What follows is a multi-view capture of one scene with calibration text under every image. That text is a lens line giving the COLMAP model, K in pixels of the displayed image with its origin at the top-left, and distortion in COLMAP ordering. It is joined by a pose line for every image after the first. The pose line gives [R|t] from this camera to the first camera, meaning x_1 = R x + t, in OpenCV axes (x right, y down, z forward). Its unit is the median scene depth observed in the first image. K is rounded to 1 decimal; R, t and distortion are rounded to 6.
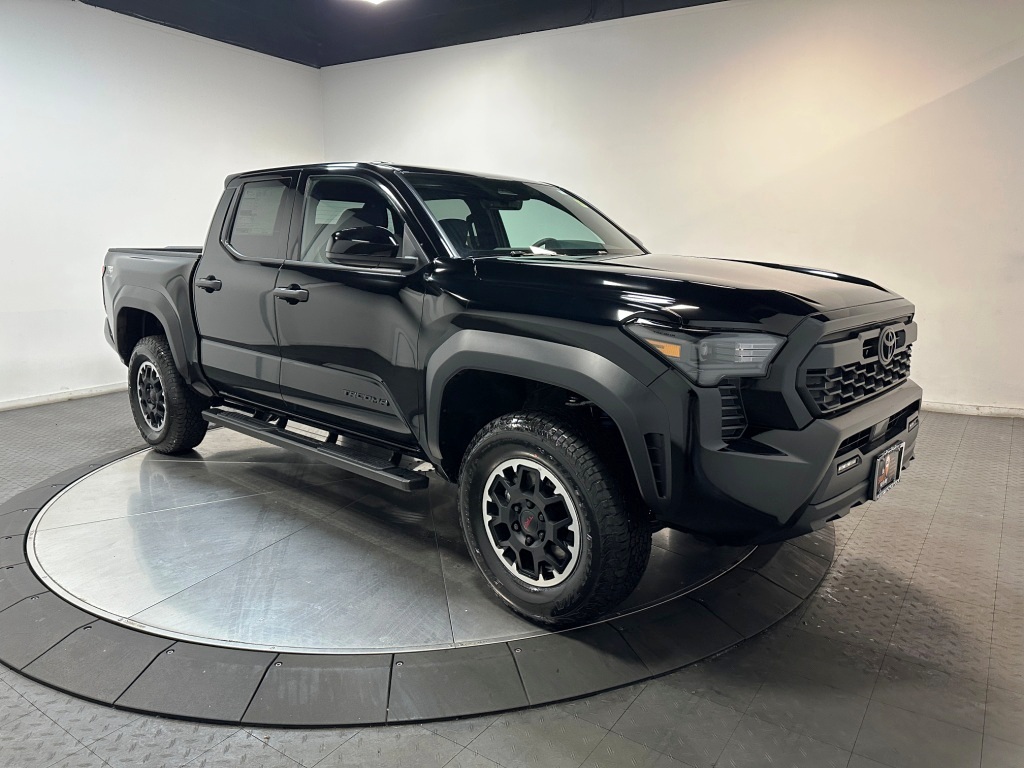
lens RADIAL K [[716.4, 0, 512.0], [0, 716.4, 384.0], [0, 0, 1]] dist [0.133945, -0.211964]
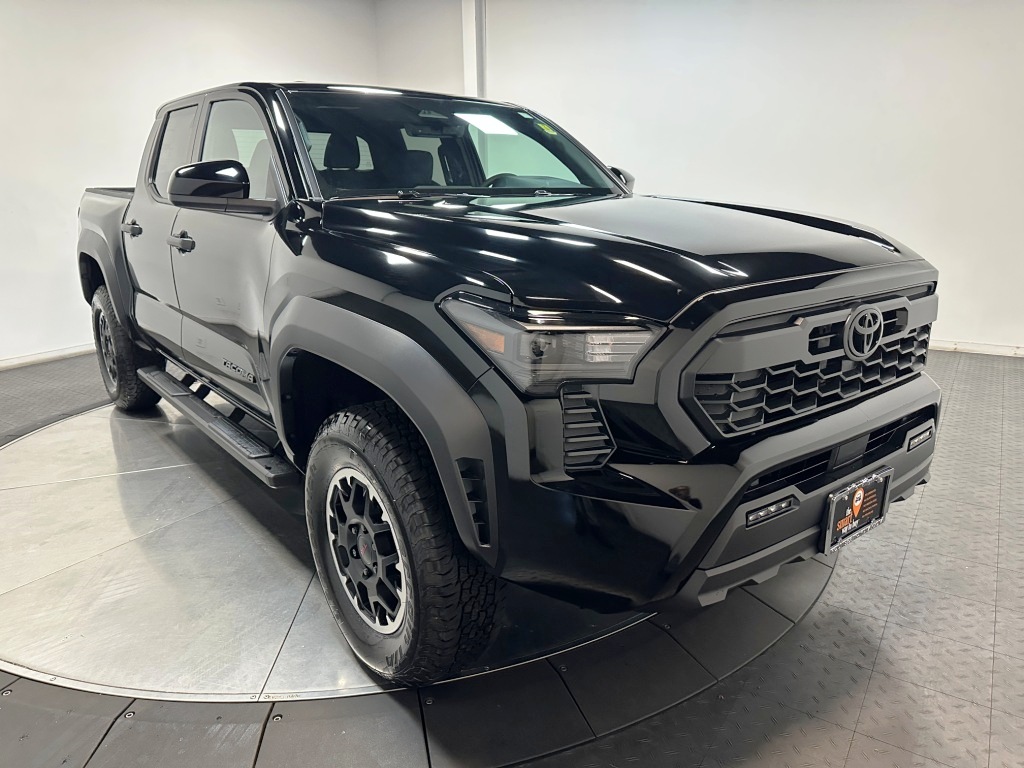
lens RADIAL K [[716.4, 0, 512.0], [0, 716.4, 384.0], [0, 0, 1]] dist [0.133945, -0.211964]
pose [[0.989137, 0.035328, -0.142689, 0.285391], [-0.023498, 0.996209, 0.083761, -0.054706], [0.145107, -0.079498, 0.986217, 0.271011]]
